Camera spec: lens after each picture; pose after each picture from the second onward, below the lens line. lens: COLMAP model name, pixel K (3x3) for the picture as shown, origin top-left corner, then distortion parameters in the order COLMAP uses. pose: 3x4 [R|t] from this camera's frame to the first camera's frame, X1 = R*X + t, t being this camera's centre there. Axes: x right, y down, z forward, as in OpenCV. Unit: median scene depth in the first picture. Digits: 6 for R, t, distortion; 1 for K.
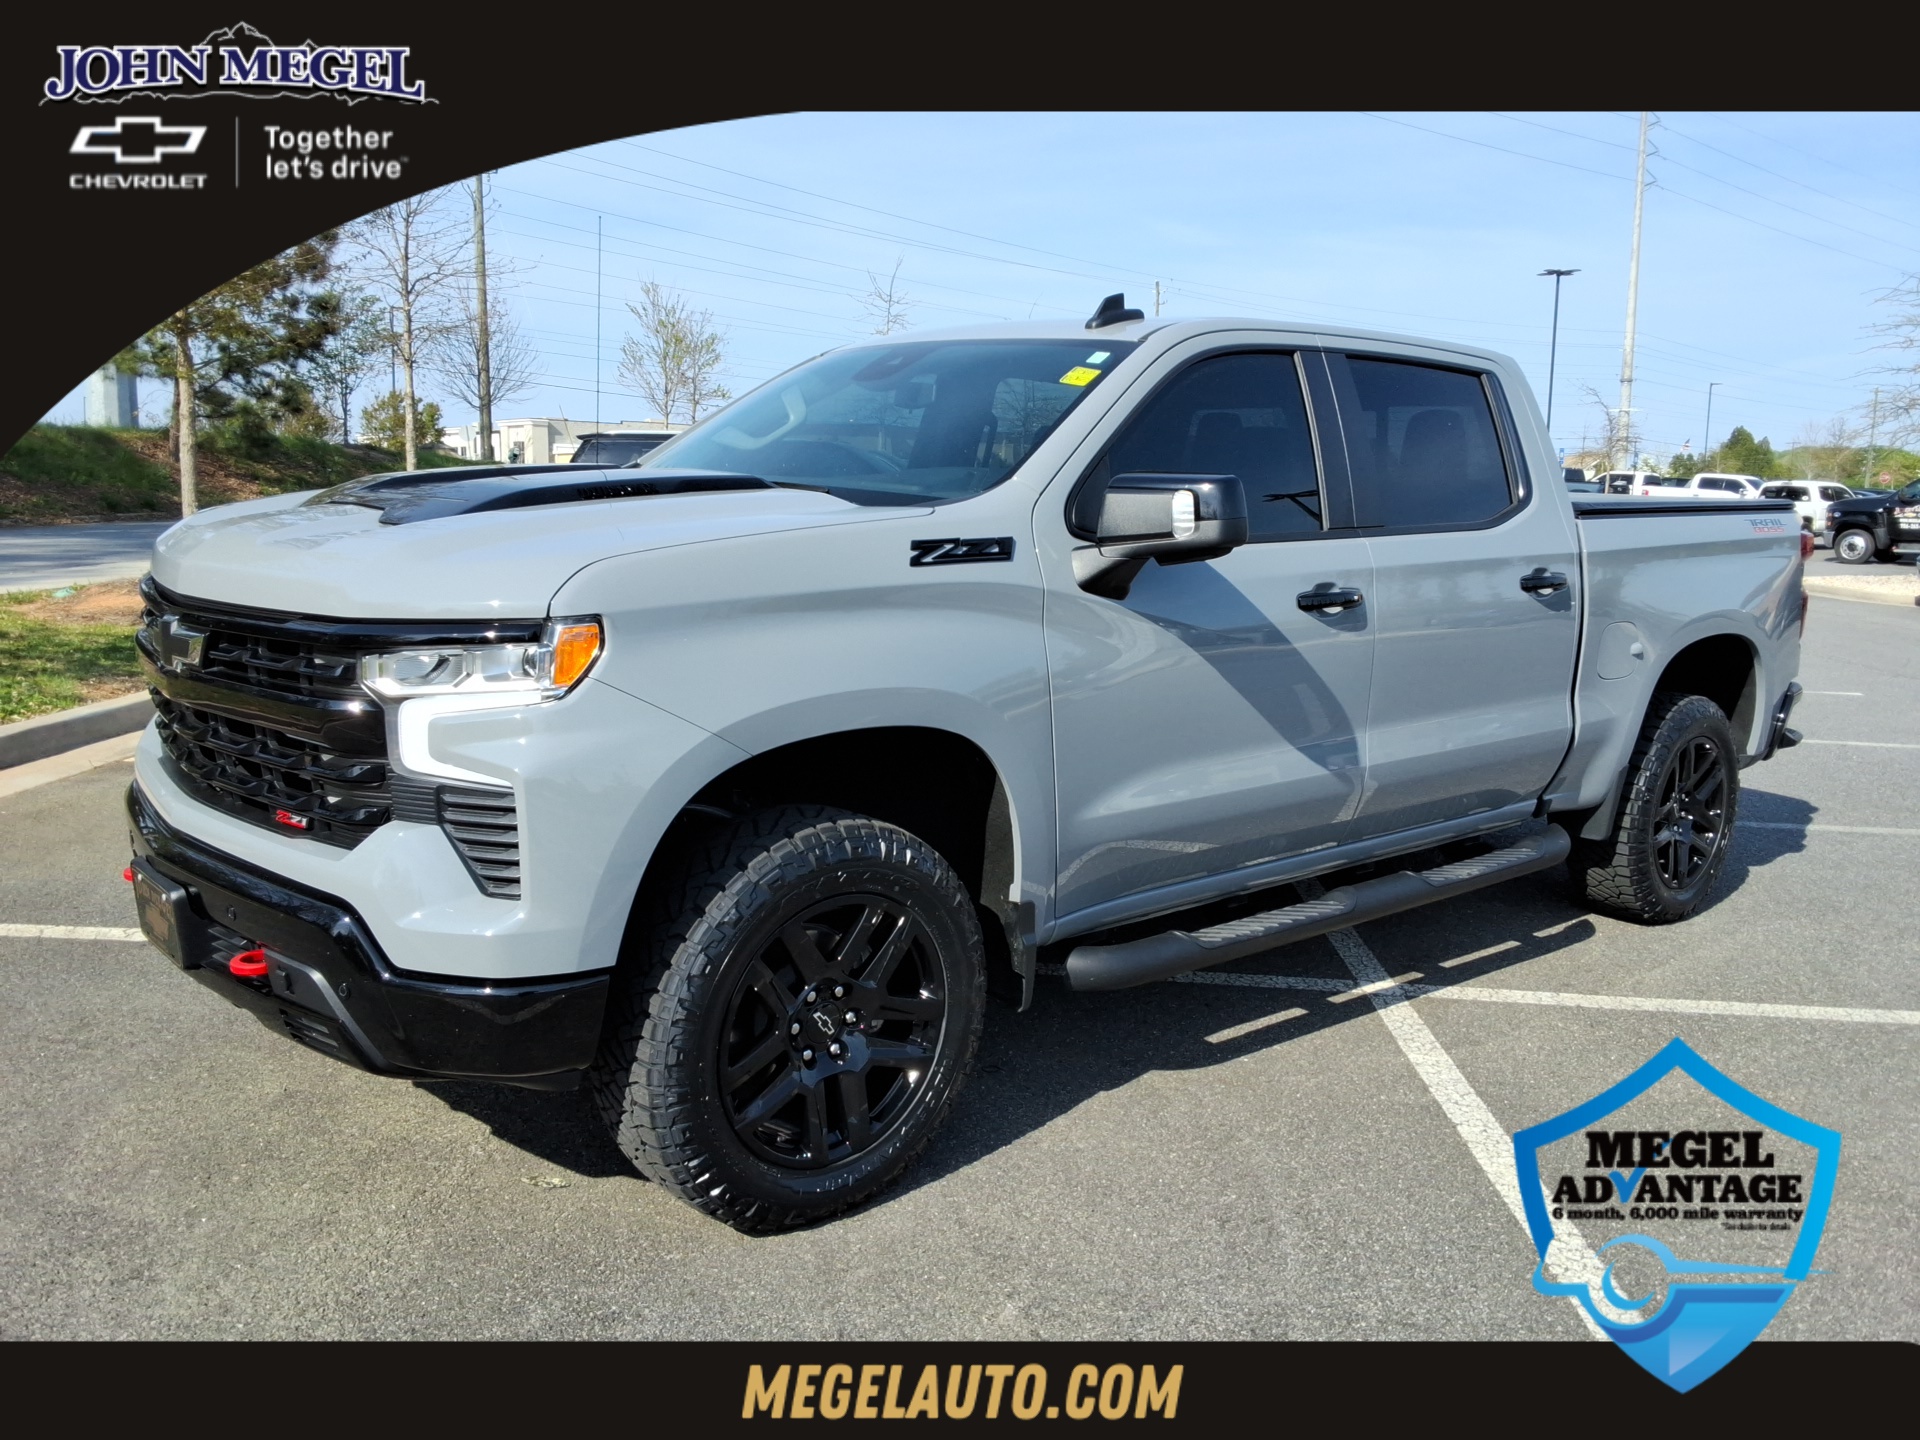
lens RADIAL K [[1537.6, 0, 963.8], [0, 1537.6, 708.4], [0, 0, 1]] dist [0.117410, -0.182970]
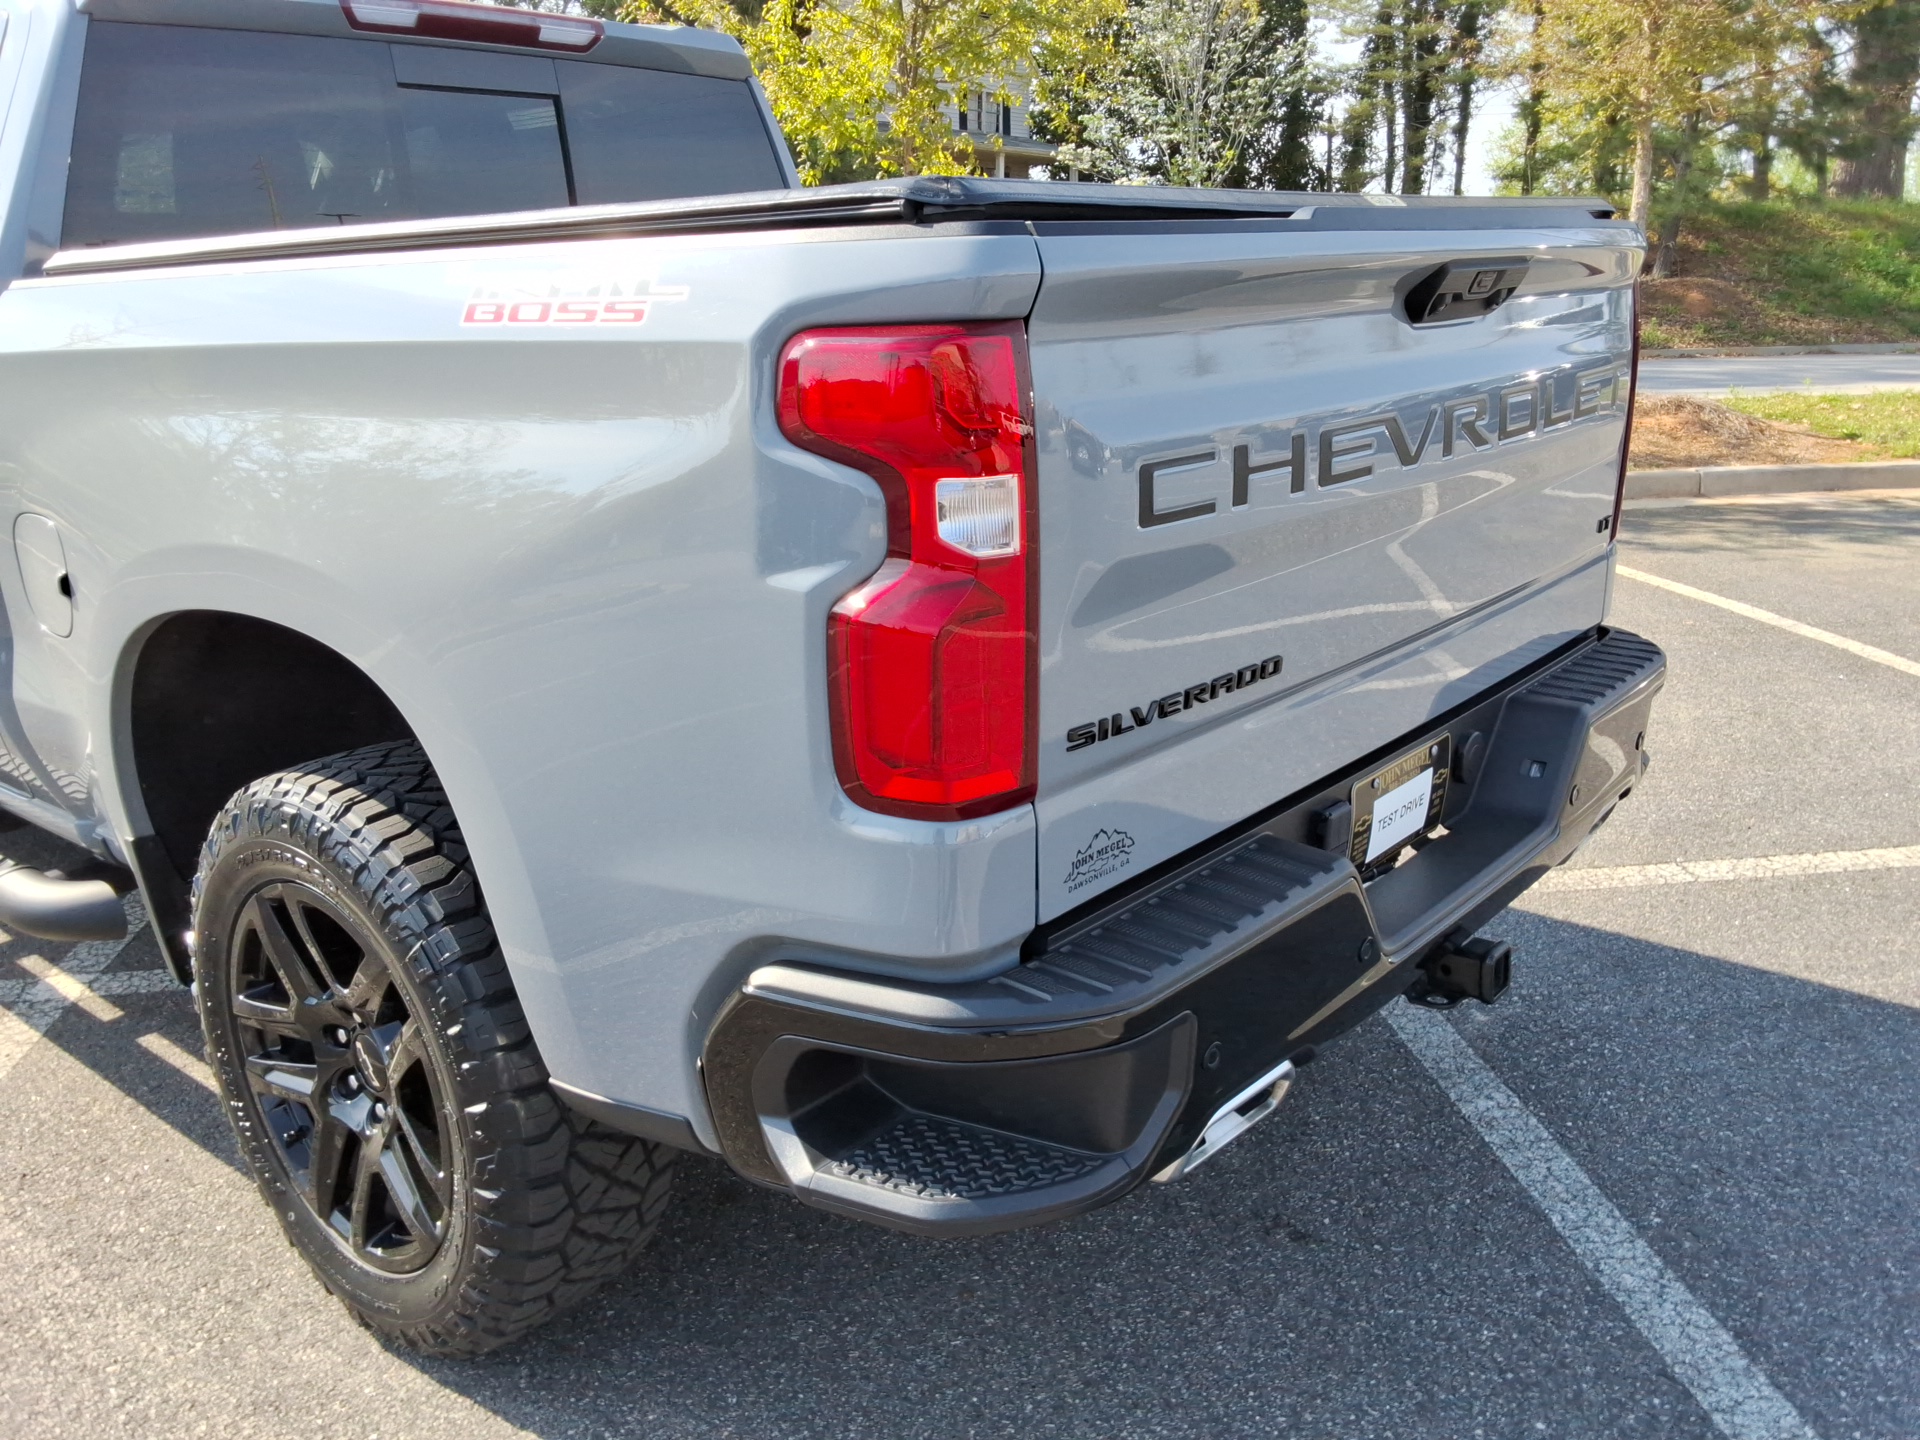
lens RADIAL K [[1537.6, 0, 968.5], [0, 1537.6, 699.3], [0, 0, 1]] dist [0.117410, -0.182970]
pose [[0.155077, 0.225005, -0.961937, 0.966326], [-0.124414, 0.970413, 0.206931, -0.138424], [0.980037, 0.087588, 0.178482, 1.251943]]
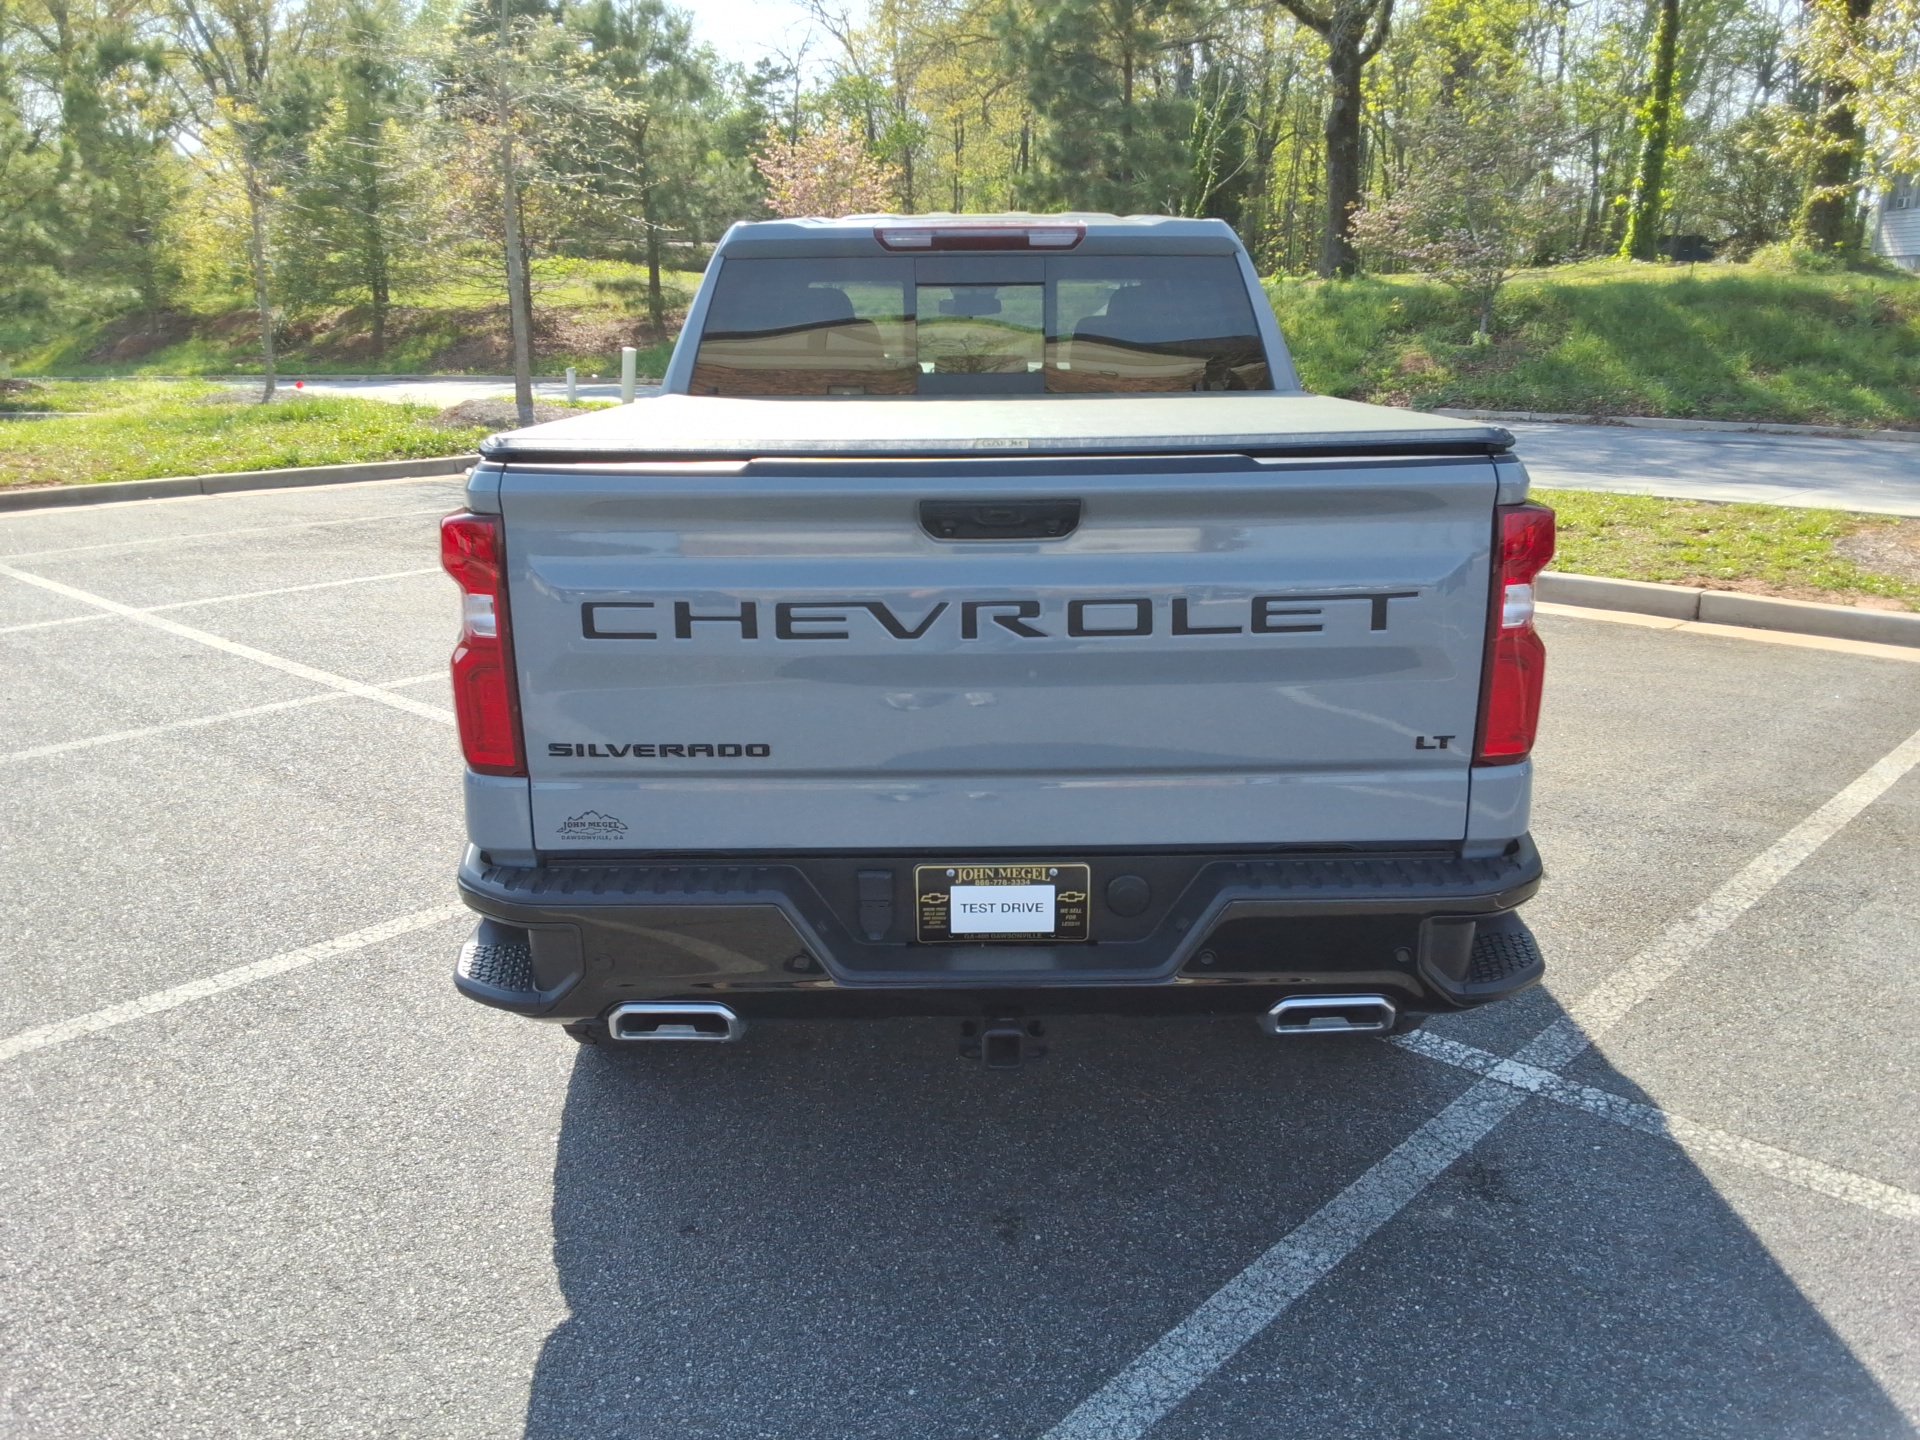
lens RADIAL K [[1537.6, 0, 974.6], [0, 1537.6, 700.3], [0, 0, 1]] dist [0.117410, -0.182970]
pose [[-0.653672, 0.152754, -0.741201, 0.978549], [-0.135733, 0.939870, 0.313402, -0.276109], [0.744506, 0.305467, -0.593633, 1.755557]]
